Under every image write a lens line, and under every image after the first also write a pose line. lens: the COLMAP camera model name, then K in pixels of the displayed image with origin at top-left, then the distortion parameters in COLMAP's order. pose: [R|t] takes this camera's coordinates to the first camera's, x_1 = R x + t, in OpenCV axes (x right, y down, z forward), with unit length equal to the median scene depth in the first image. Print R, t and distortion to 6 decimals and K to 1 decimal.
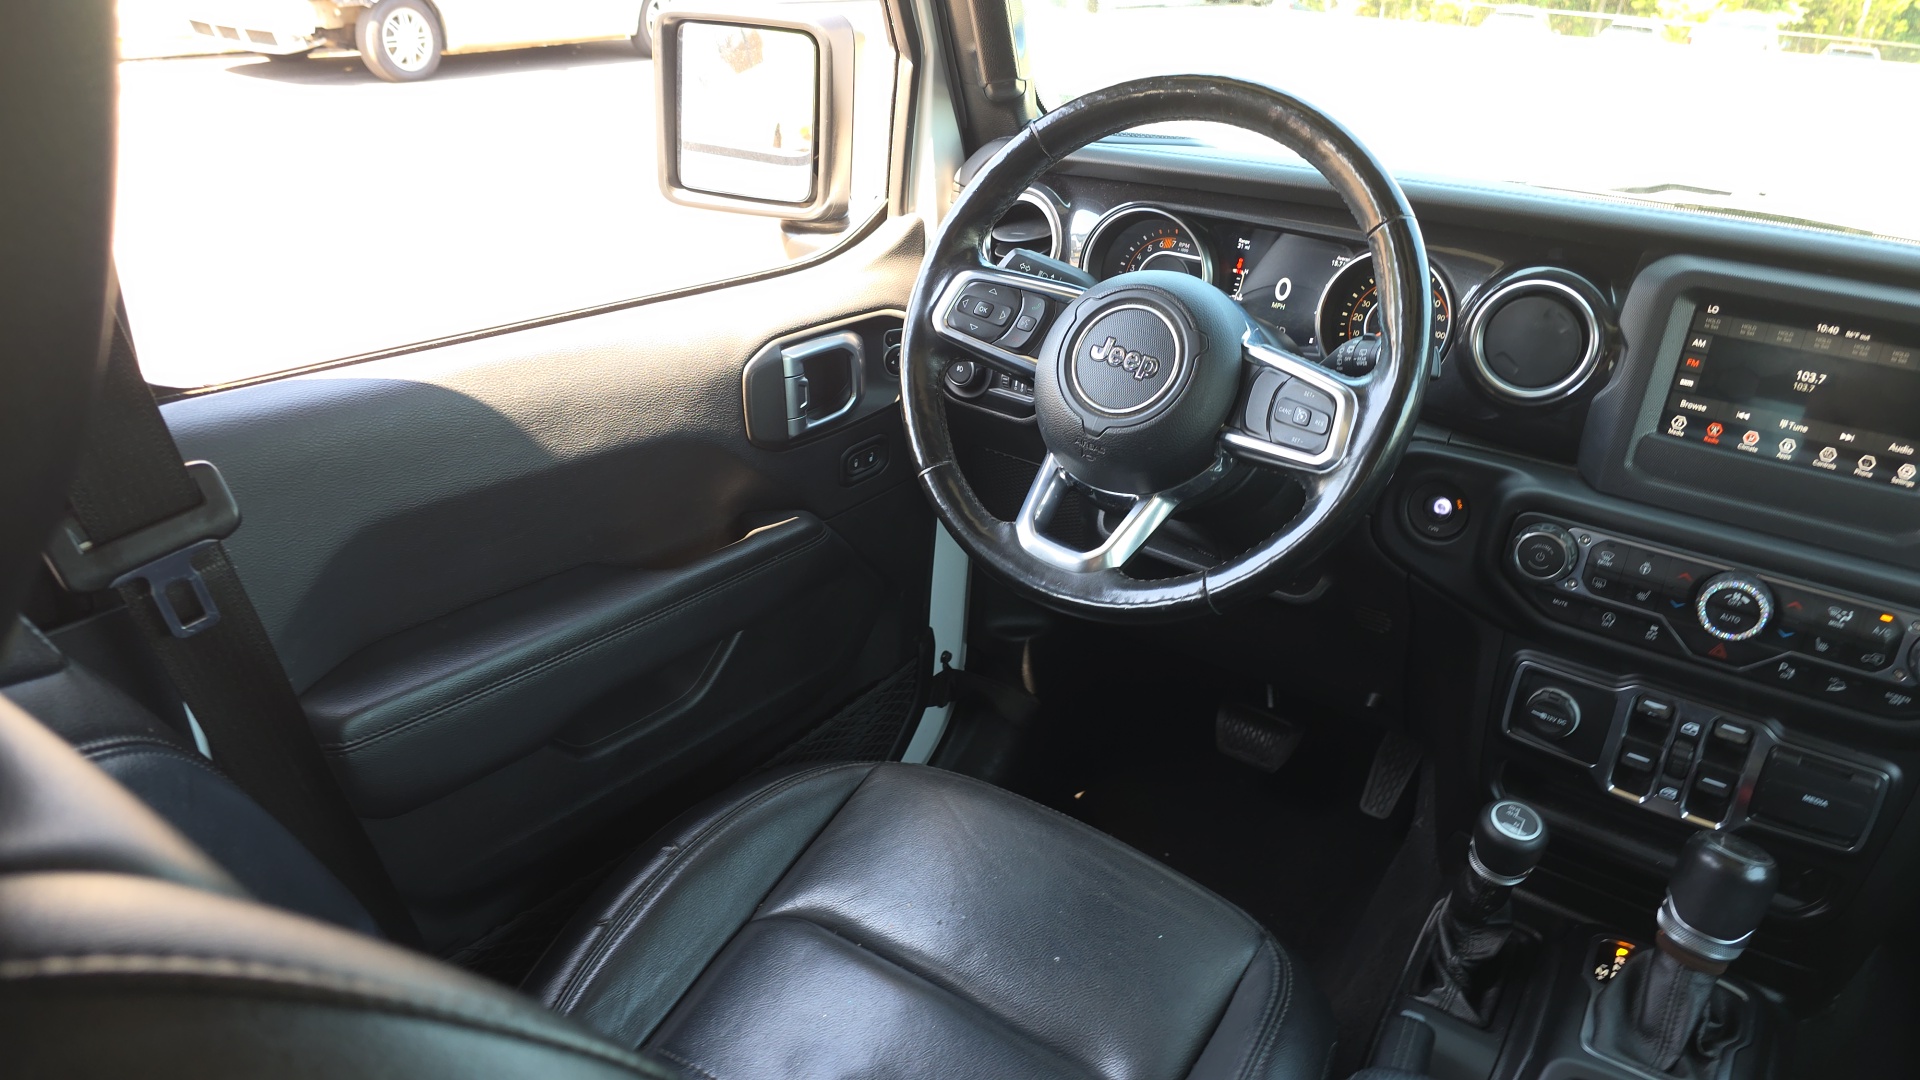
lens RADIAL K [[1309.9, 0, 947.8], [0, 1309.9, 532.8], [0, 0, 1]] dist [0.051762, -0.055767]
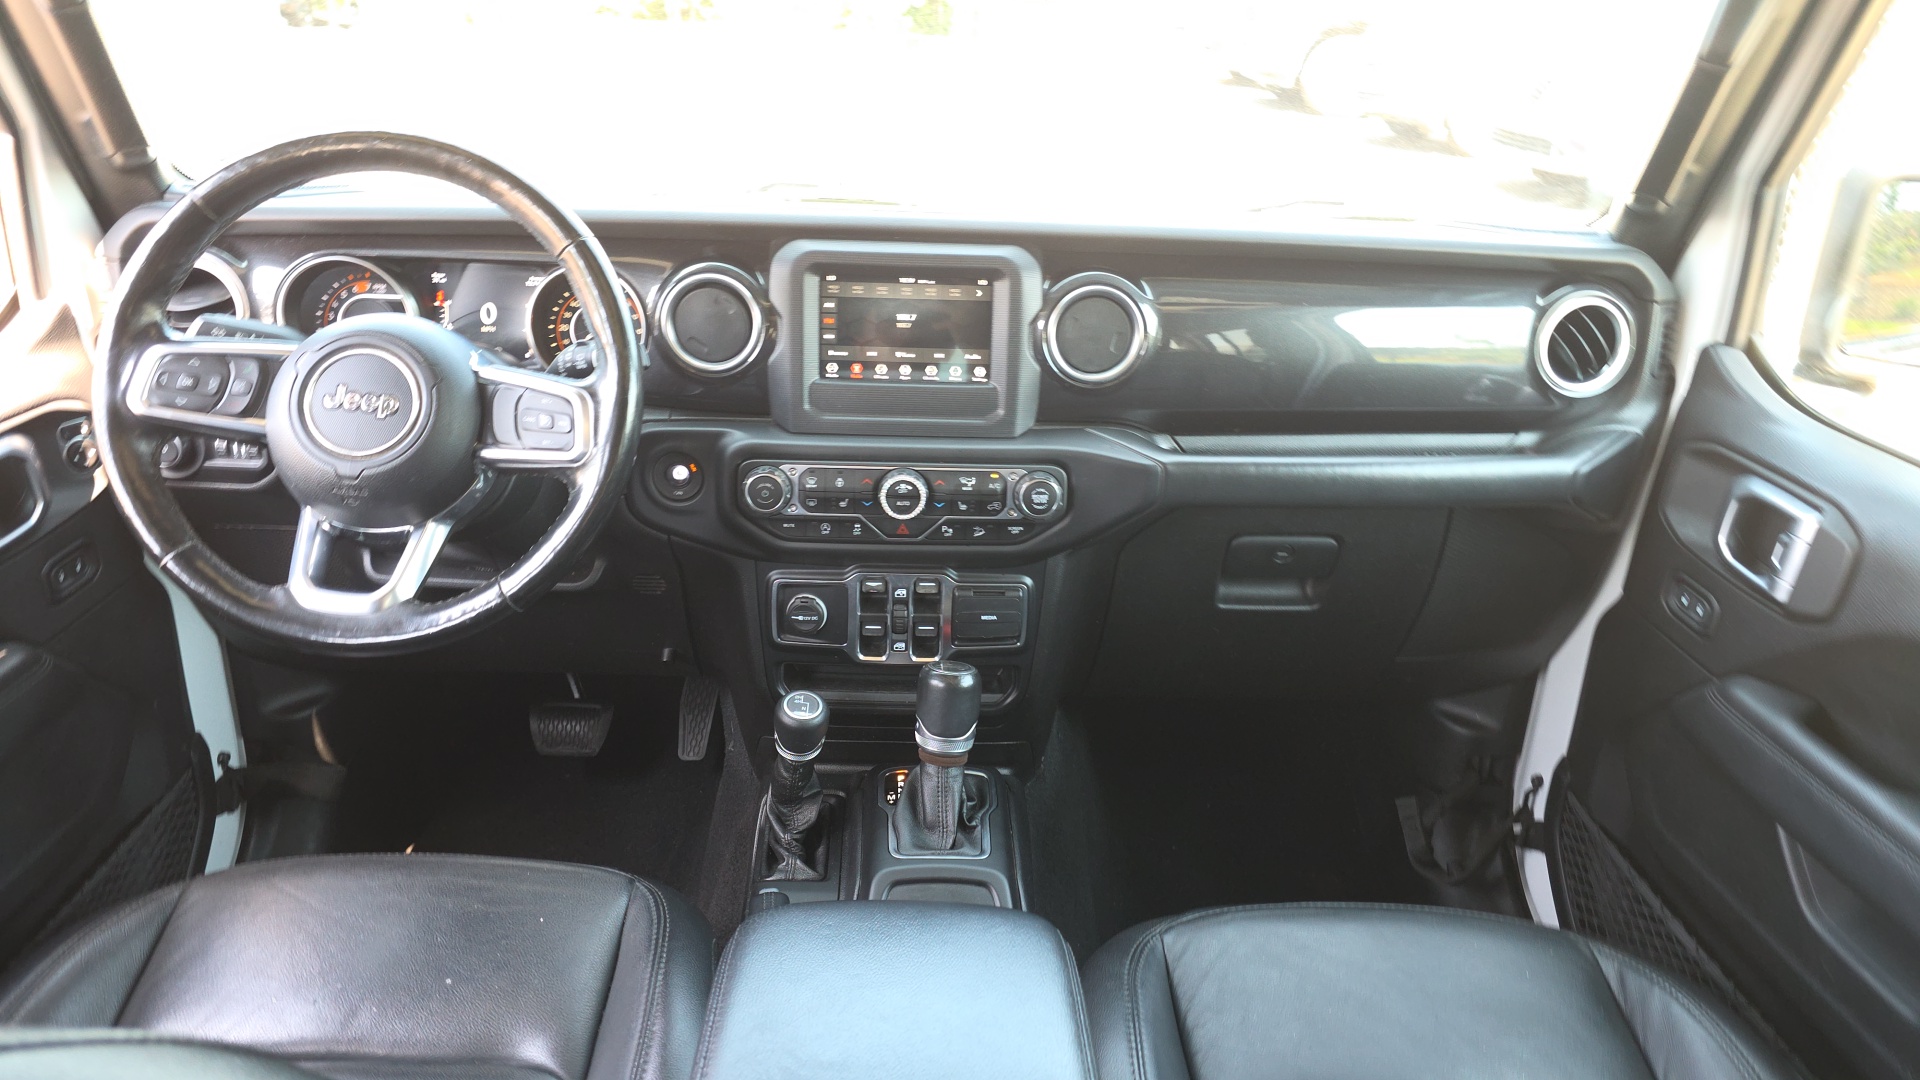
lens RADIAL K [[1299.1, 0, 951.8], [0, 1299.1, 504.7], [0, 0, 1]] dist [0.106808, -0.145004]
pose [[0.811611, -0.240205, 0.532531, -0.062086], [0.254893, 0.965818, 0.047171, 0.015919], [-0.525659, 0.097454, 0.845095, -0.123308]]
